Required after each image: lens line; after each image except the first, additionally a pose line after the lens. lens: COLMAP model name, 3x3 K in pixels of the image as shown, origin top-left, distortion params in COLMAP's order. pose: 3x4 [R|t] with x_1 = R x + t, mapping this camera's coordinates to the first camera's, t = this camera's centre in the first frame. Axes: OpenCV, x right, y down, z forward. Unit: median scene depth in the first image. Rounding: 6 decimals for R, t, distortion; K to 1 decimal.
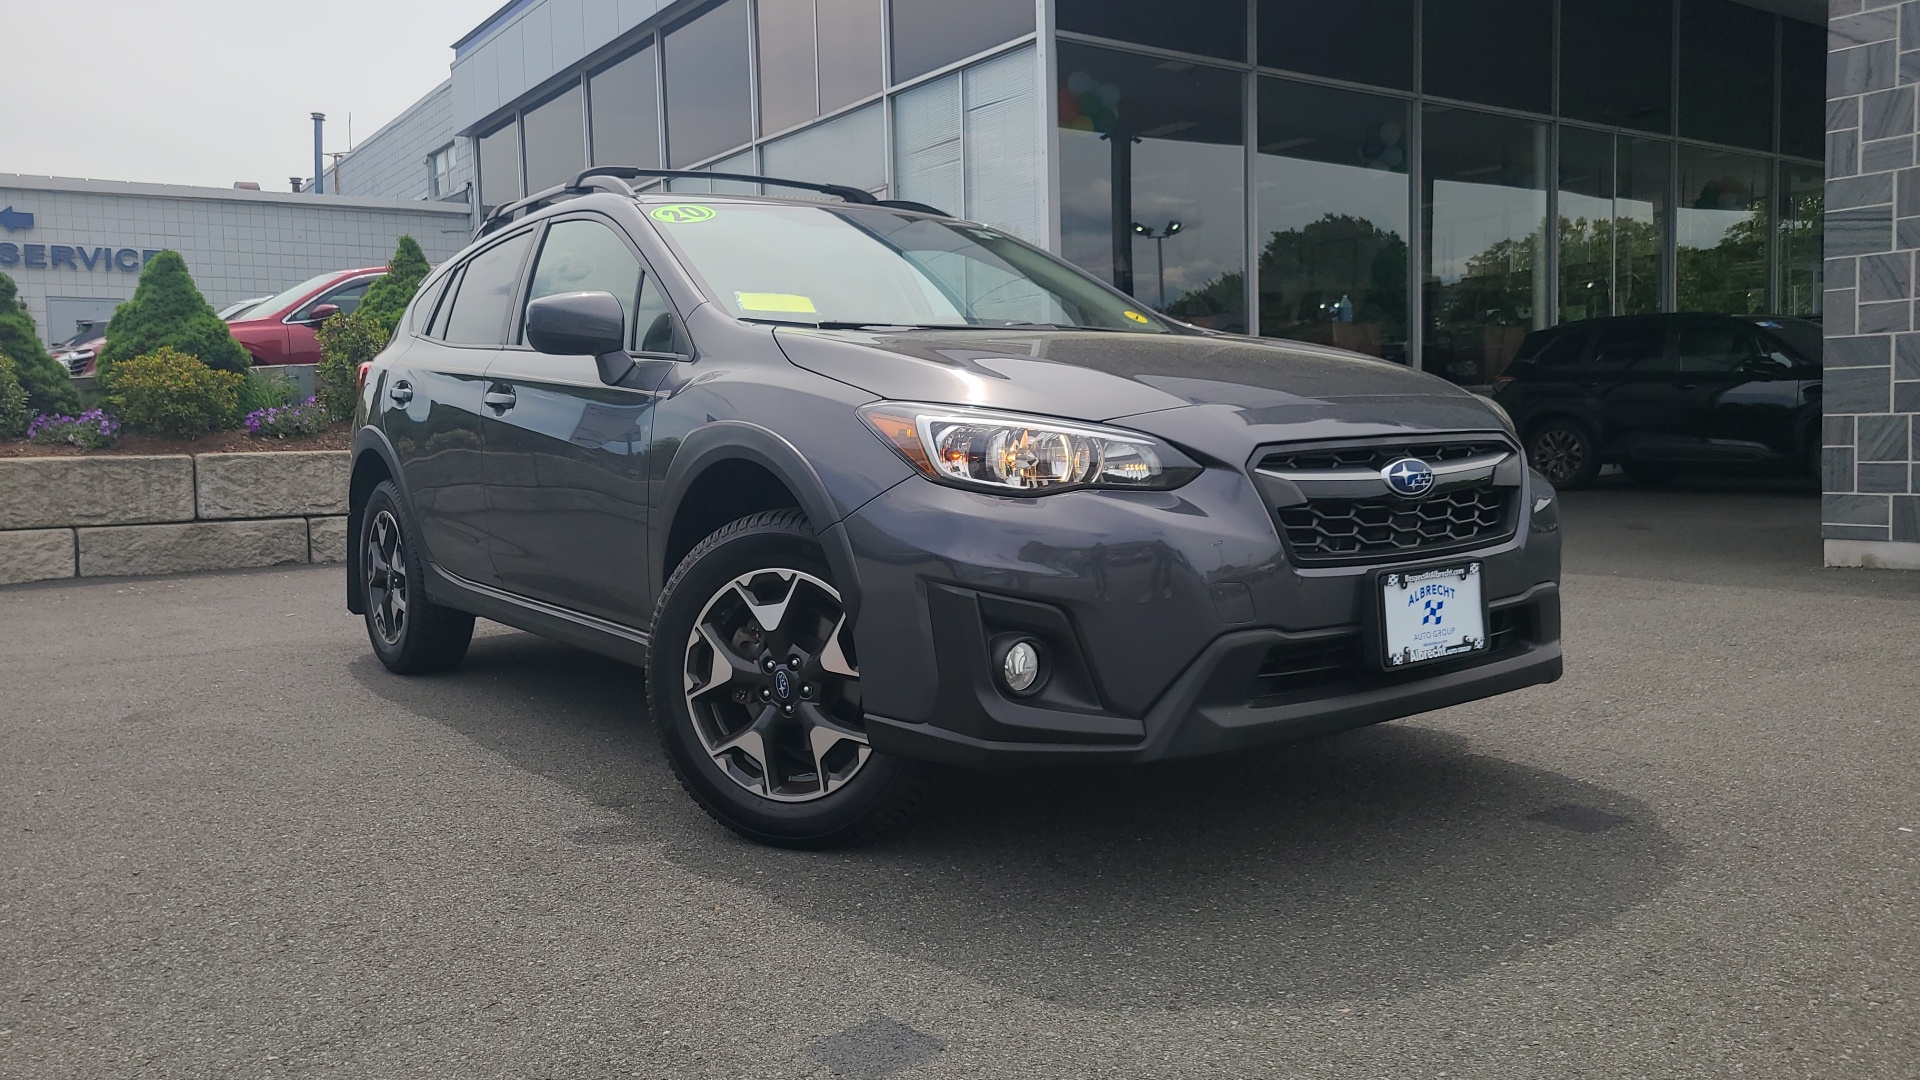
lens RADIAL K [[1470.2, 0, 962.7], [0, 1470.2, 516.8], [0, 0, 1]] dist [0.024662, -0.000909]
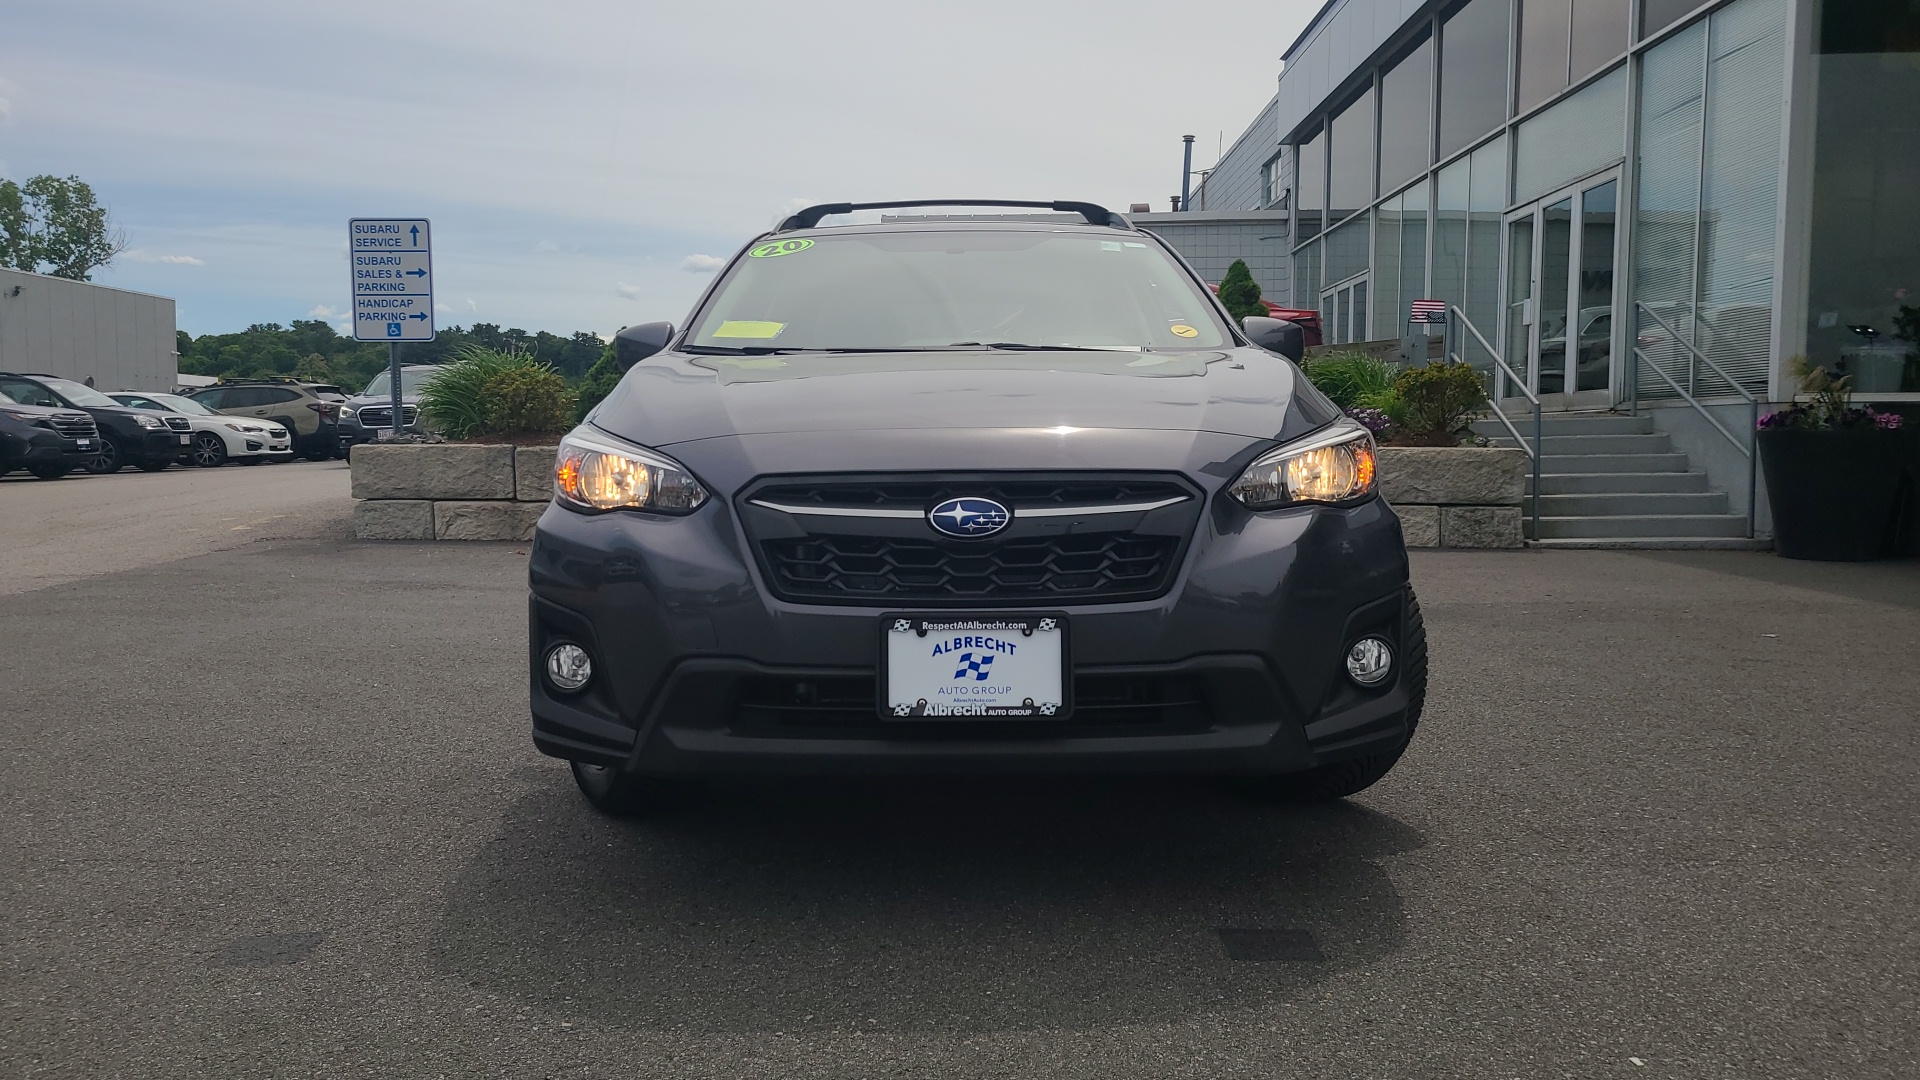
lens RADIAL K [[1474.4, 0, 960.0], [0, 1474.4, 540.0], [0, 0, 1]] dist [0.040153, -0.007164]
pose [[0.788648, 0.064310, -0.611472, 0.377738], [-0.053137, 0.997923, 0.036420, -0.020274], [0.612544, 0.003769, 0.790427, 0.118092]]
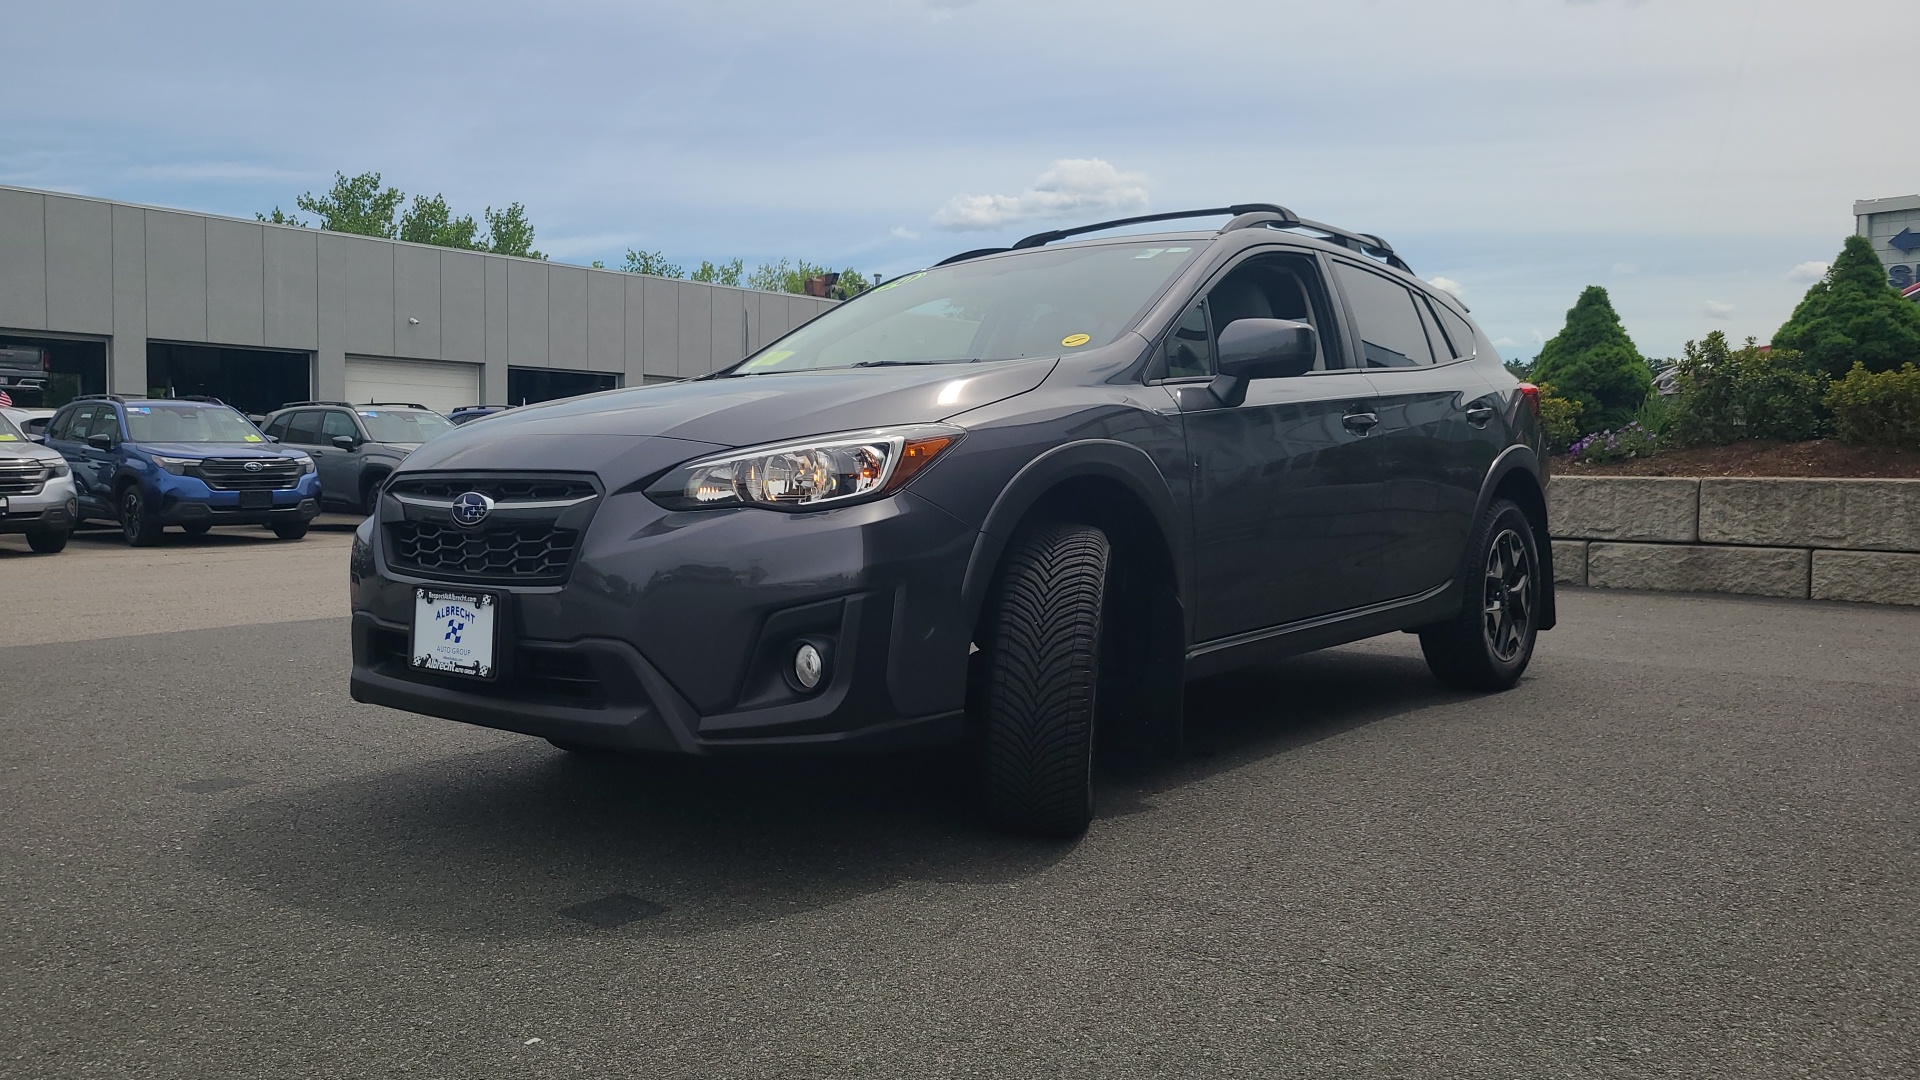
lens RADIAL K [[1468.2, 0, 916.9], [0, 1468.2, 544.6], [0, 0, 1]] dist [0.043249, 0.002715]
pose [[0.198661, 0.074118, -0.977262, 0.639829], [-0.067694, 0.995793, 0.061762, -0.040175], [0.977728, 0.053885, 0.202842, 0.484472]]
